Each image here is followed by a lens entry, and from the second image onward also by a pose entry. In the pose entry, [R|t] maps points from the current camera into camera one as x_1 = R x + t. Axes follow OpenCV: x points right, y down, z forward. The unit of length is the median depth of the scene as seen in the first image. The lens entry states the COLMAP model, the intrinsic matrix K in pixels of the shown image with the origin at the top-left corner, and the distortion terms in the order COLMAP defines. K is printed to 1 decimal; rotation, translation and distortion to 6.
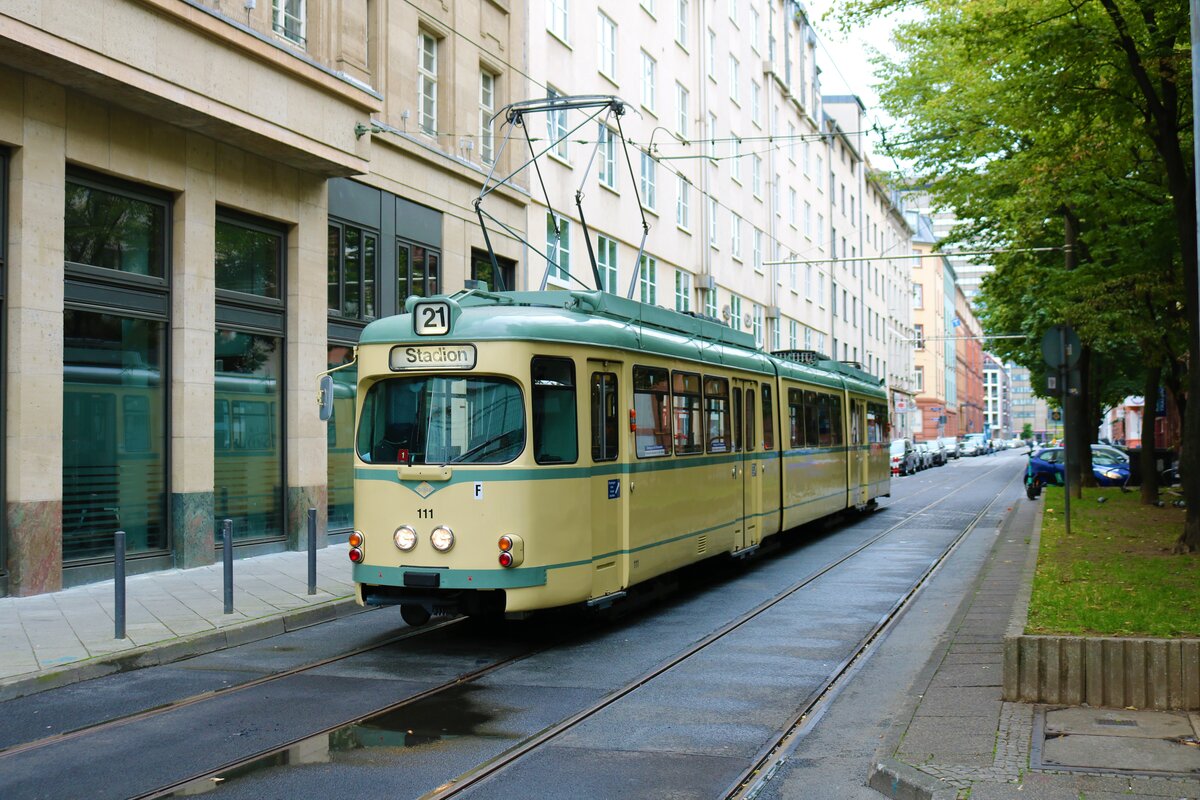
lens RADIAL K [[1393.3, 0, 600.0], [0, 1393.3, 400.0], [0, 0, 1]] dist [-0.081389, -0.001253]
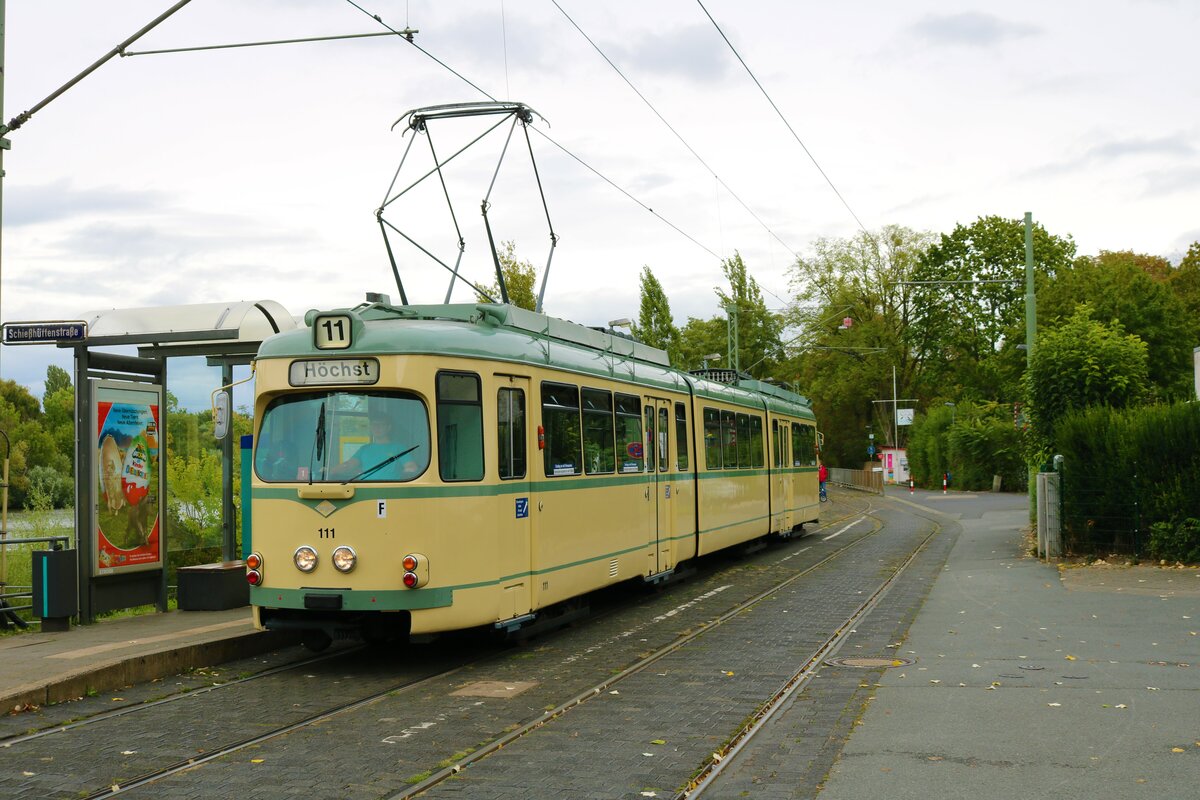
lens RADIAL K [[1509.5, 0, 600.0], [0, 1509.5, 400.0], [0, 0, 1]] dist [-0.029695, -0.010159]
pose [[0.998046, -0.003349, 0.062389, -0.001021], [0.004456, 0.999835, -0.017619, 0.007736], [-0.062320, 0.017862, 0.997896, -0.055432]]
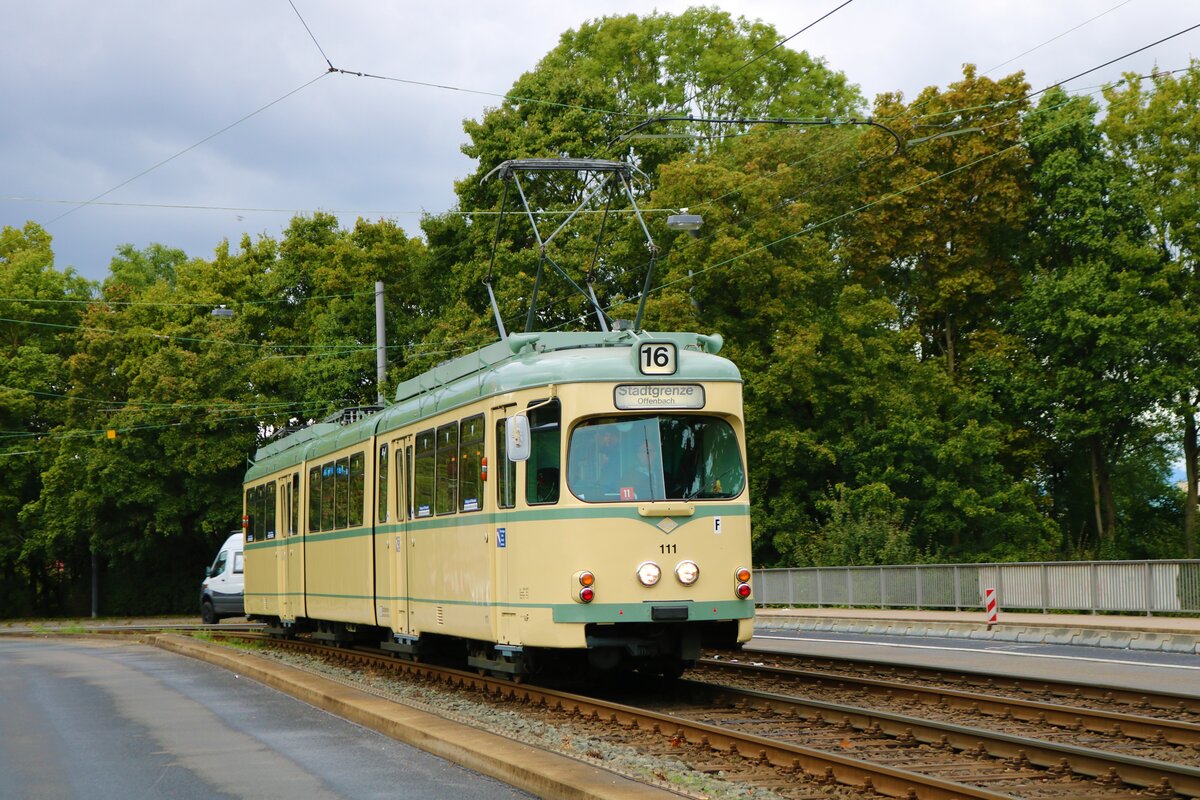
lens RADIAL K [[2622.3, 0, 600.0], [0, 2622.3, 400.0], [0, 0, 1]] dist [0.003337, 0.404701]
pose [[0.844988, 0.016131, 0.534542, -1.109288], [0.007961, 0.999055, -0.042733, 0.050334], [-0.534726, 0.040364, 0.844061, -0.558625]]
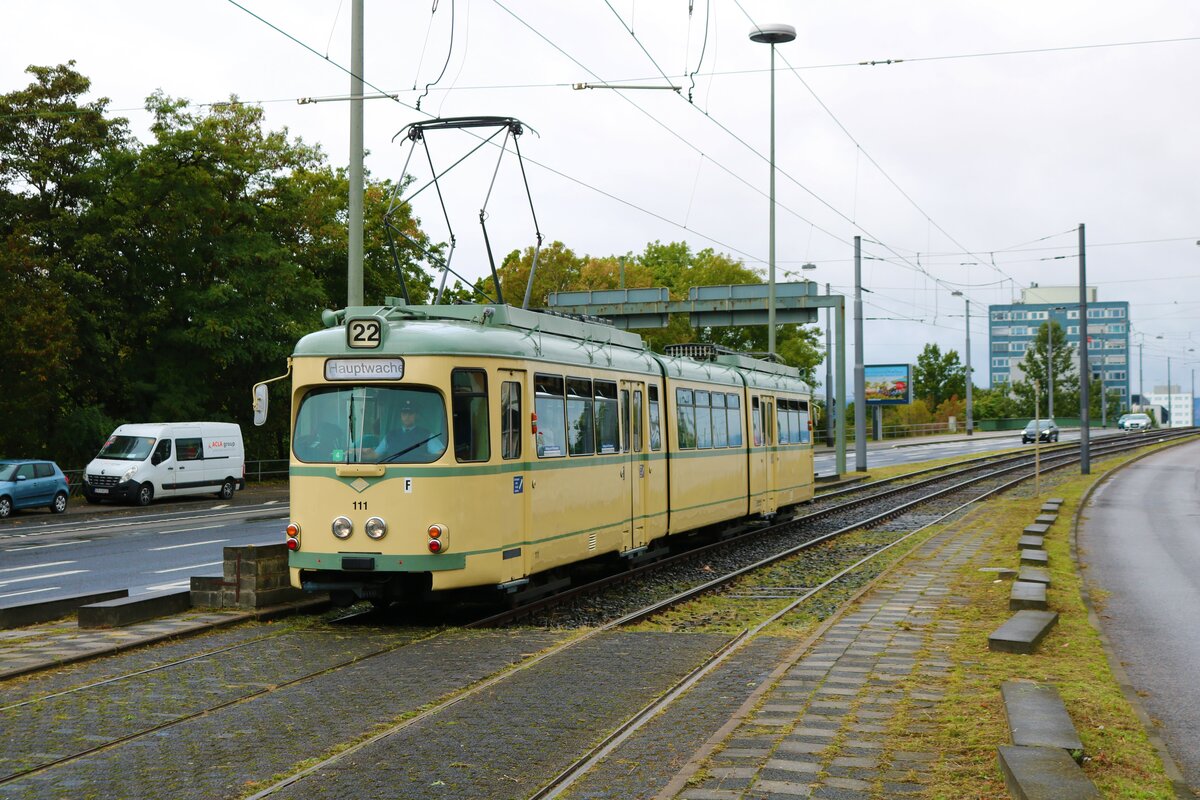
lens RADIAL K [[1909.2, 0, 599.5], [0, 1909.2, 338.9], [0, 0, 1]] dist [-0.013417, -0.008332]
pose [[0.995584, 0.000891, 0.093873, -0.071306], [0.001595, 0.999650, -0.026398, -0.012673], [-0.093863, 0.026431, 0.995234, -0.540442]]
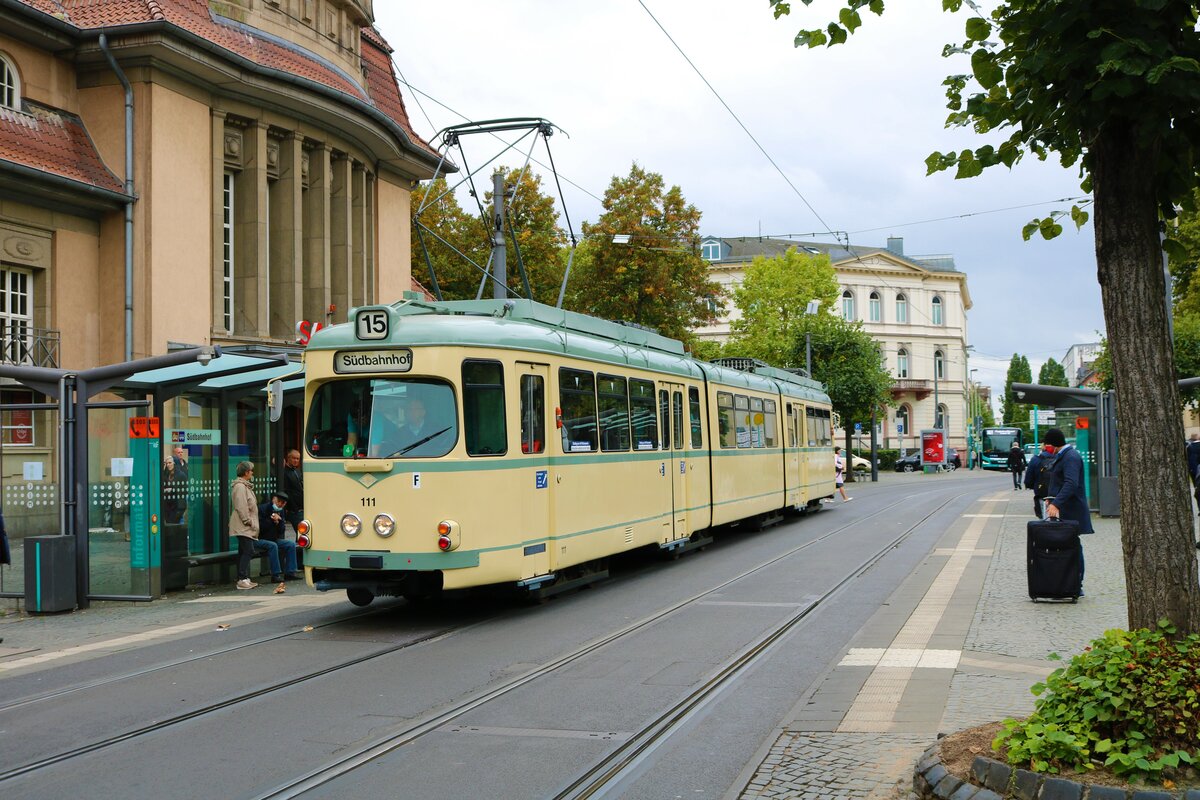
lens RADIAL K [[1423.0, 0, 600.0], [0, 1423.0, 400.0], [0, 0, 1]] dist [0.003300, -0.000773]
pose [[0.999450, -0.012089, 0.030876, 0.022497], [0.012398, 0.999875, -0.009826, 0.012892], [-0.030753, 0.010203, 0.999475, -0.126251]]
